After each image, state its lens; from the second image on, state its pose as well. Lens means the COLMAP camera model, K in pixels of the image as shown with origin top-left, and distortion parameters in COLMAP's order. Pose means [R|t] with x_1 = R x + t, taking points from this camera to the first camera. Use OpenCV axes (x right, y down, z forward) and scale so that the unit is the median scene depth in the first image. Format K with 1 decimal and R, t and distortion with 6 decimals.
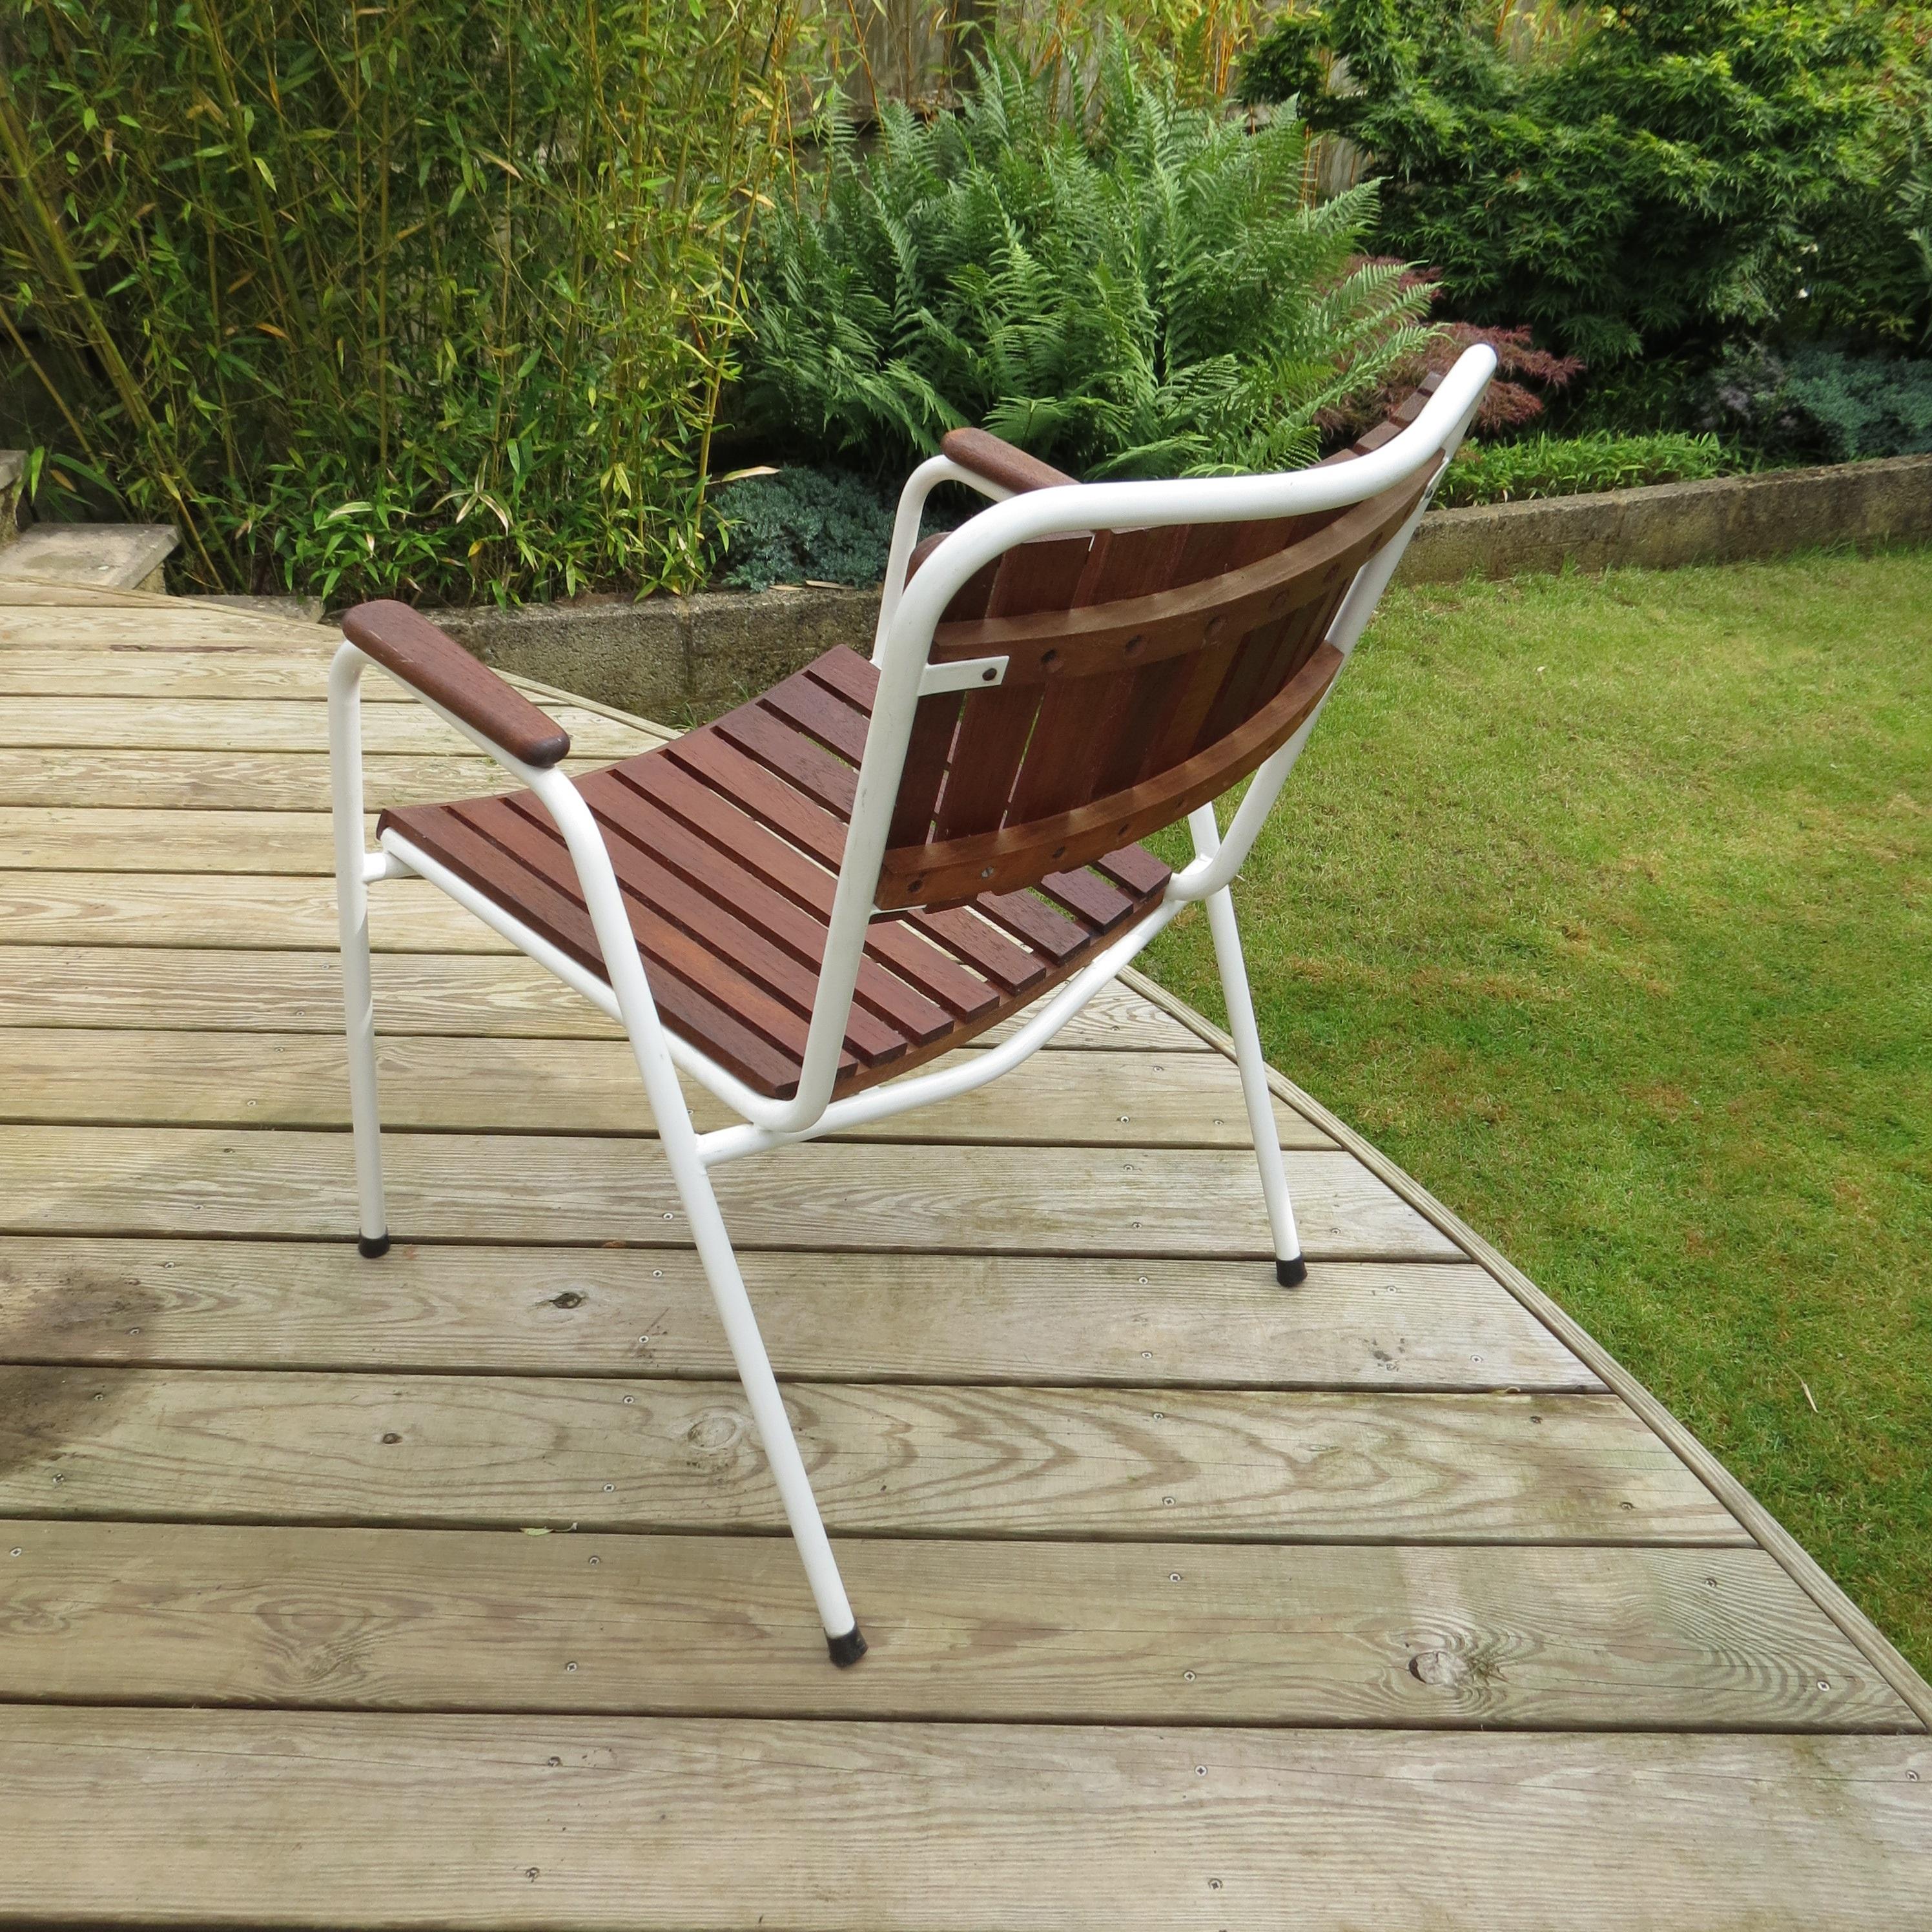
lens RADIAL K [[1852.3, 0, 962.2], [0, 1852.3, 974.3], [0, 0, 1]] dist [-0.018062, 0.000000]
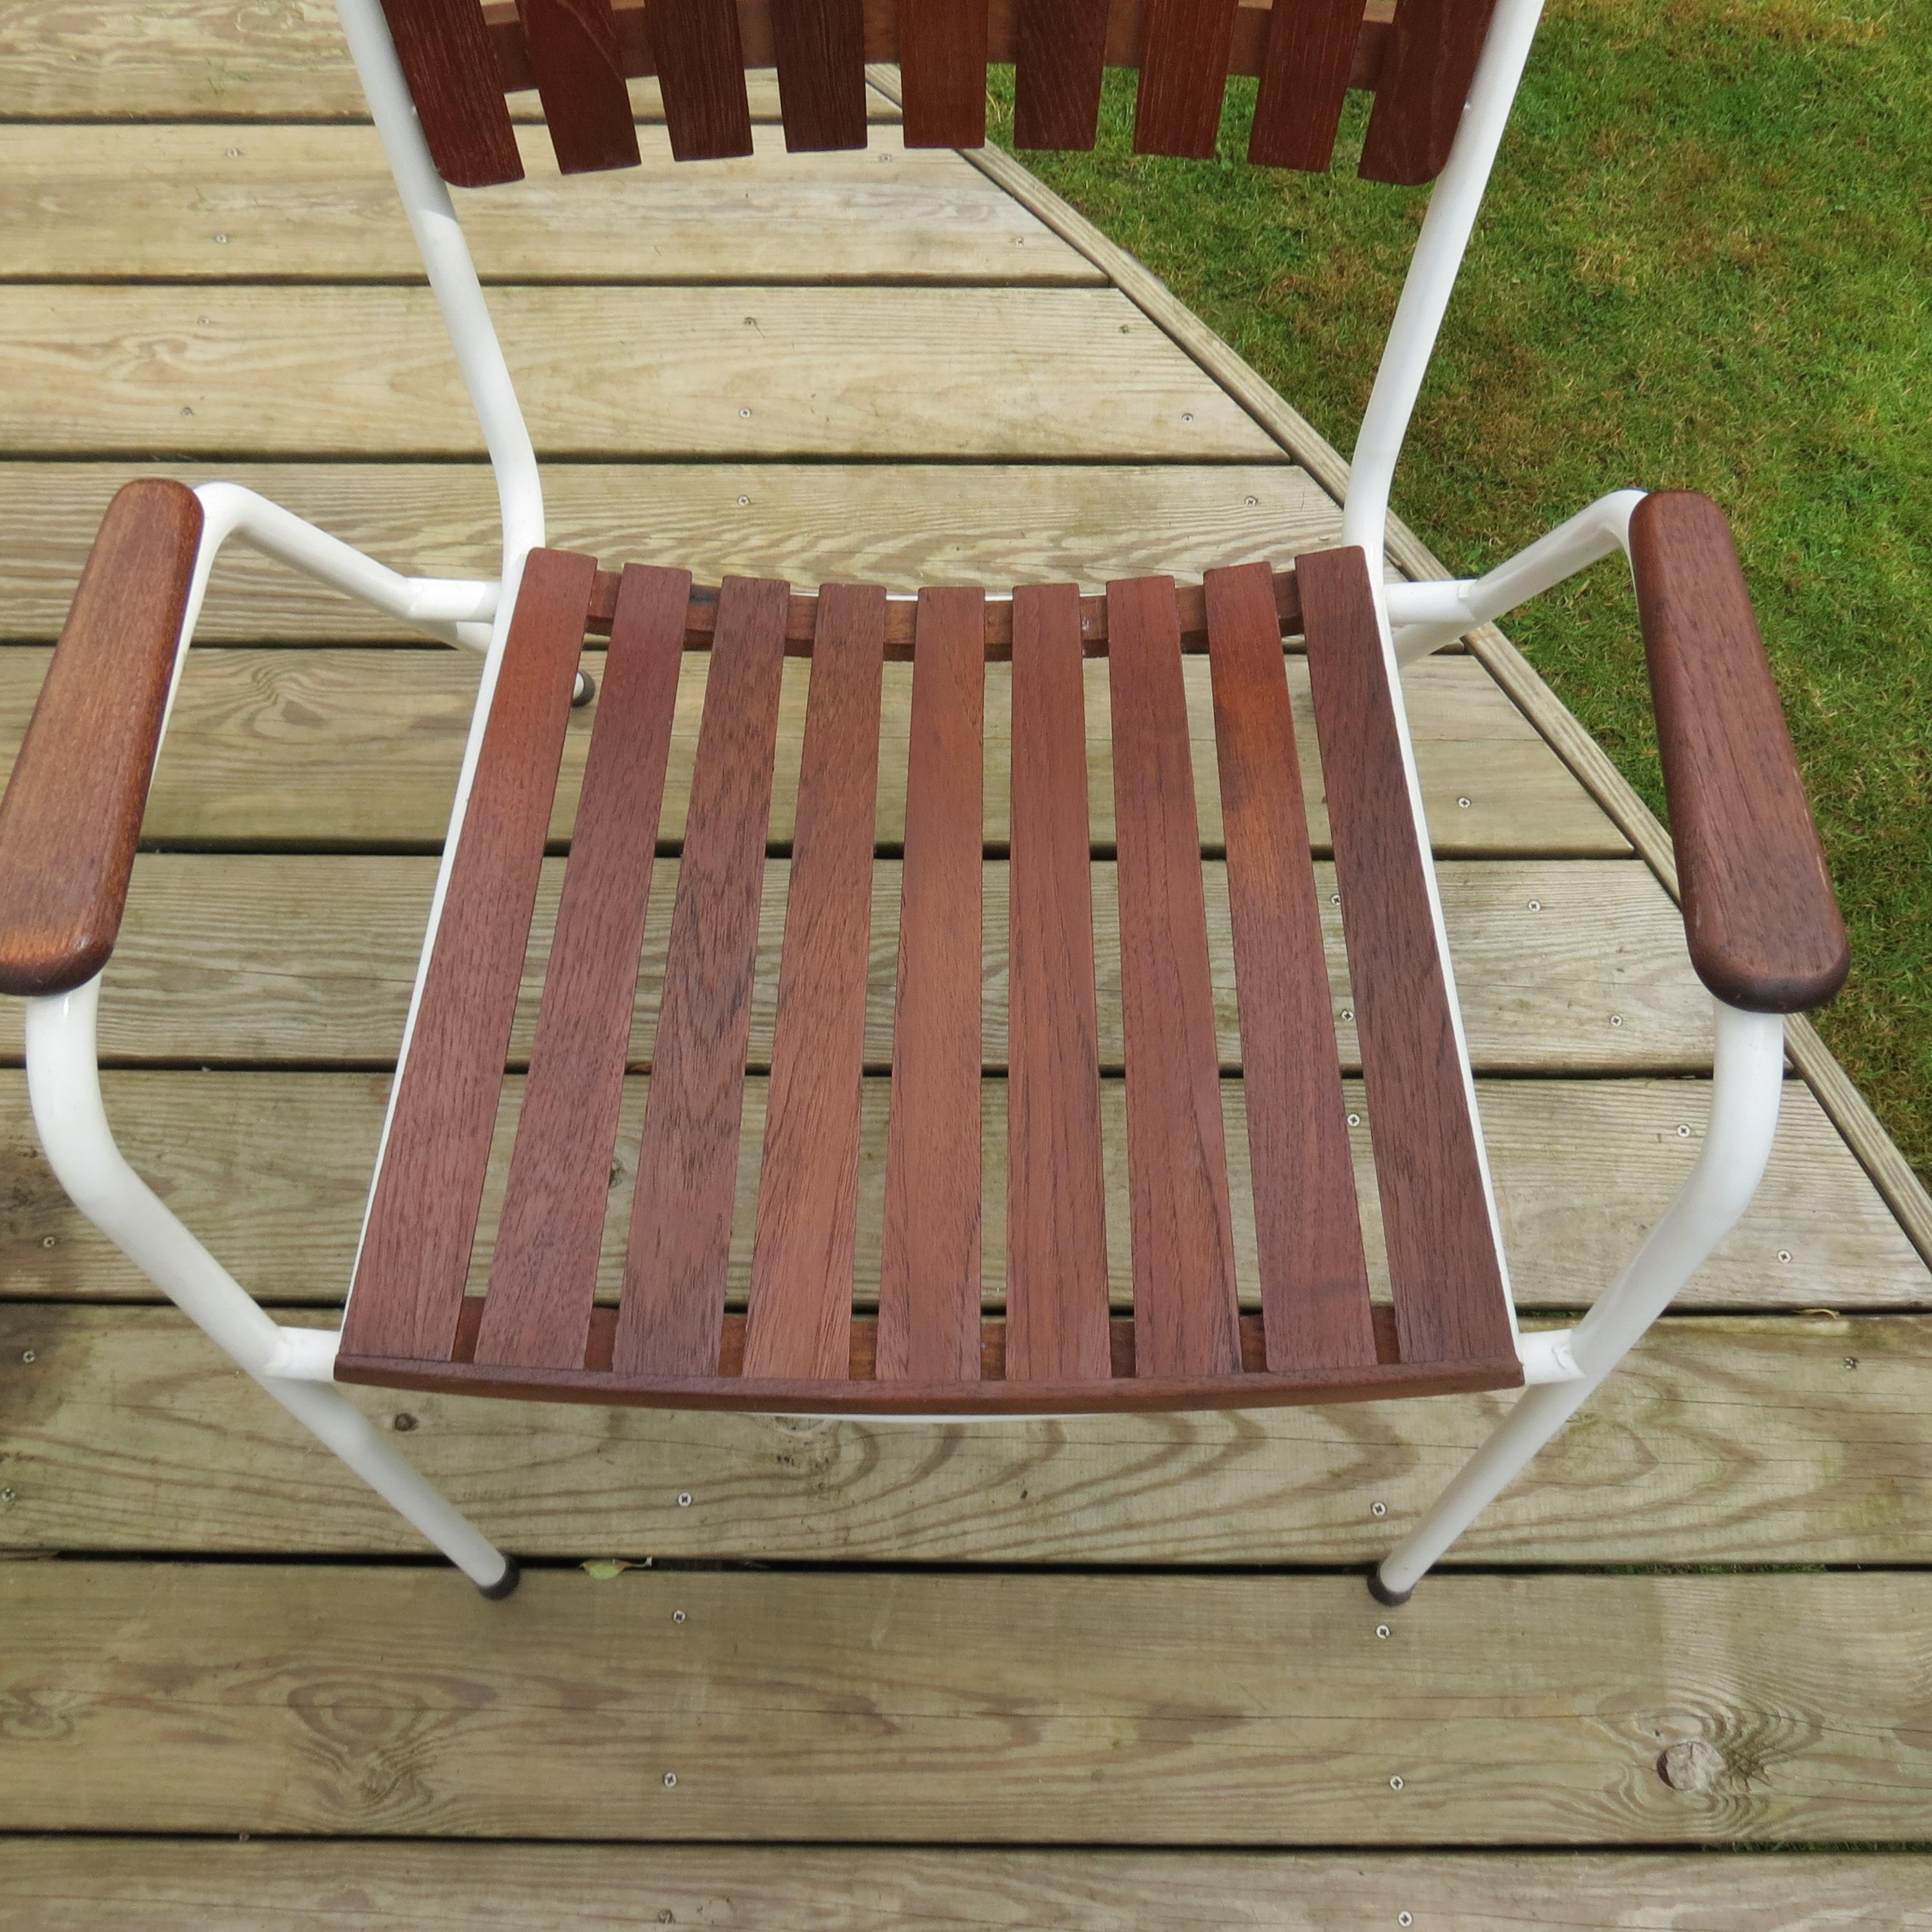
lens RADIAL K [[1852.3, 0, 974.4], [0, 1852.3, 957.8], [0, 0, 1]] dist [-0.018062, 0.000000]
pose [[0.999697, -0.006611, -0.023724, -0.017371], [0.019762, 0.790210, 0.612517, -0.159837], [0.014698, -0.612800, 0.790101, 0.202100]]
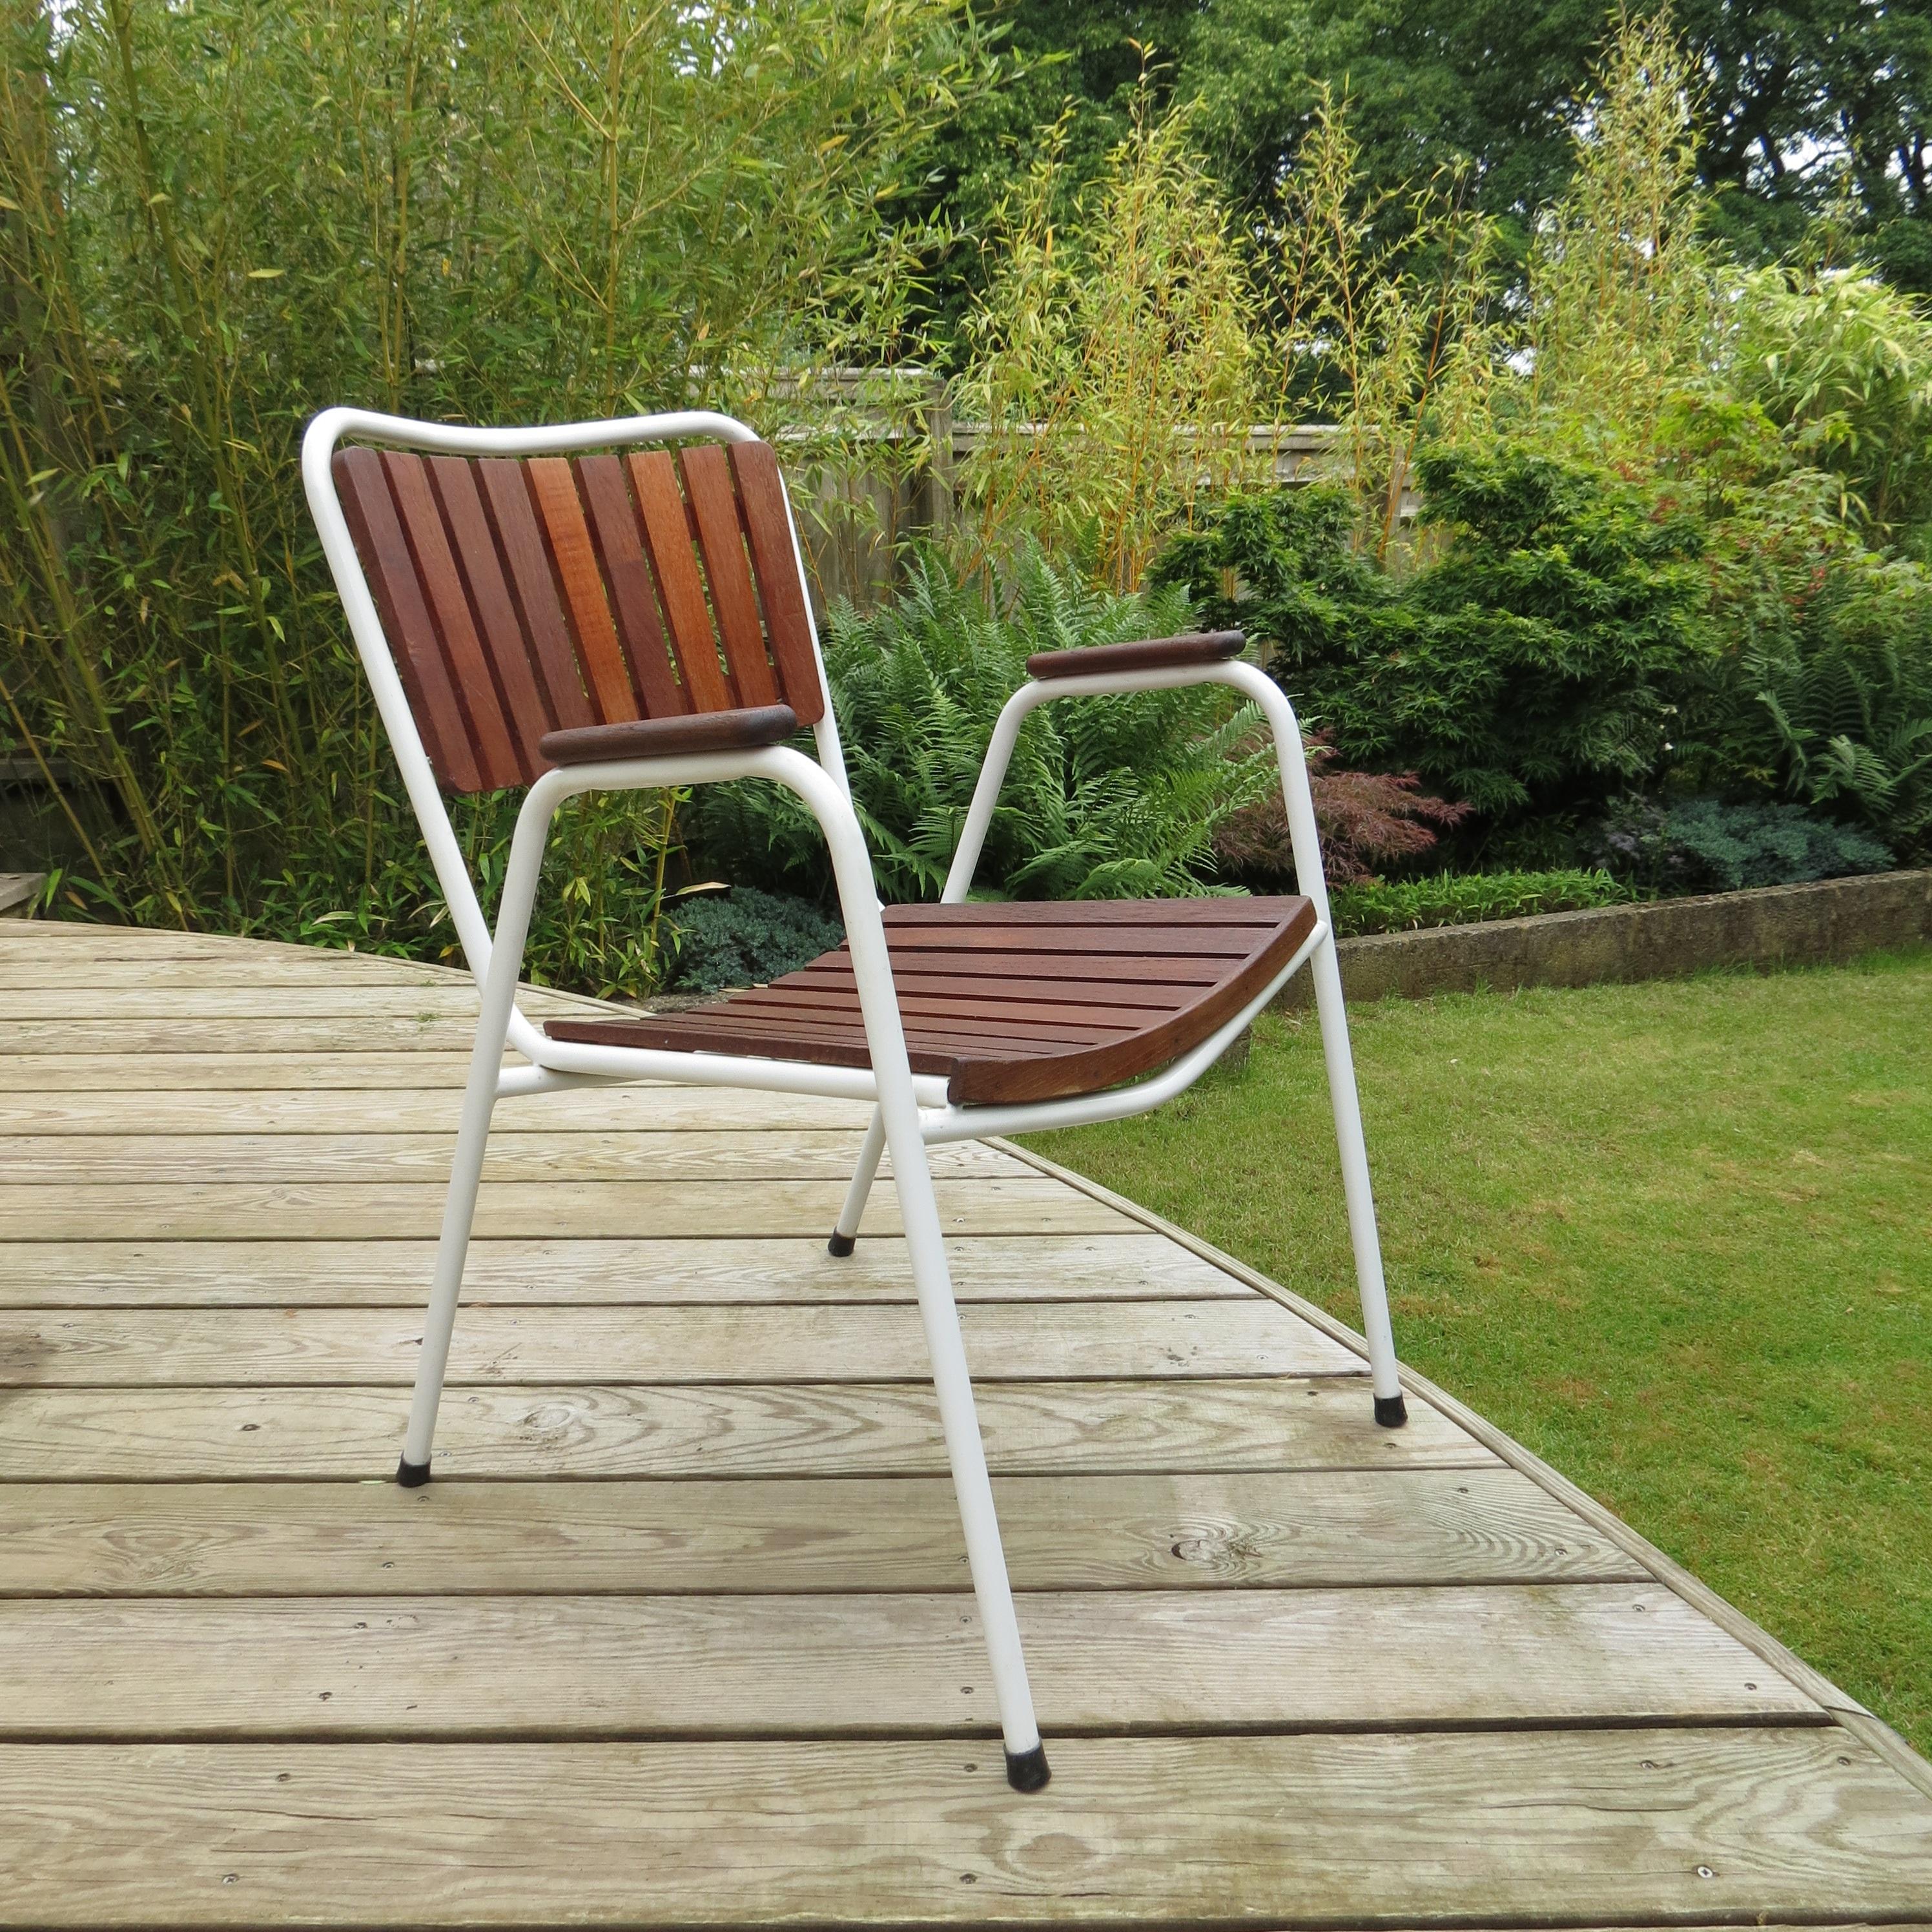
lens RADIAL K [[1852.3, 0, 956.7], [0, 1852.3, 972.1], [0, 0, 1]] dist [-0.018062, 0.000000]
pose [[0.999486, -0.031928, -0.002844, 0.047809], [0.029642, 0.954387, -0.297097, 0.134688], [0.012200, 0.296860, 0.954843, -0.044602]]
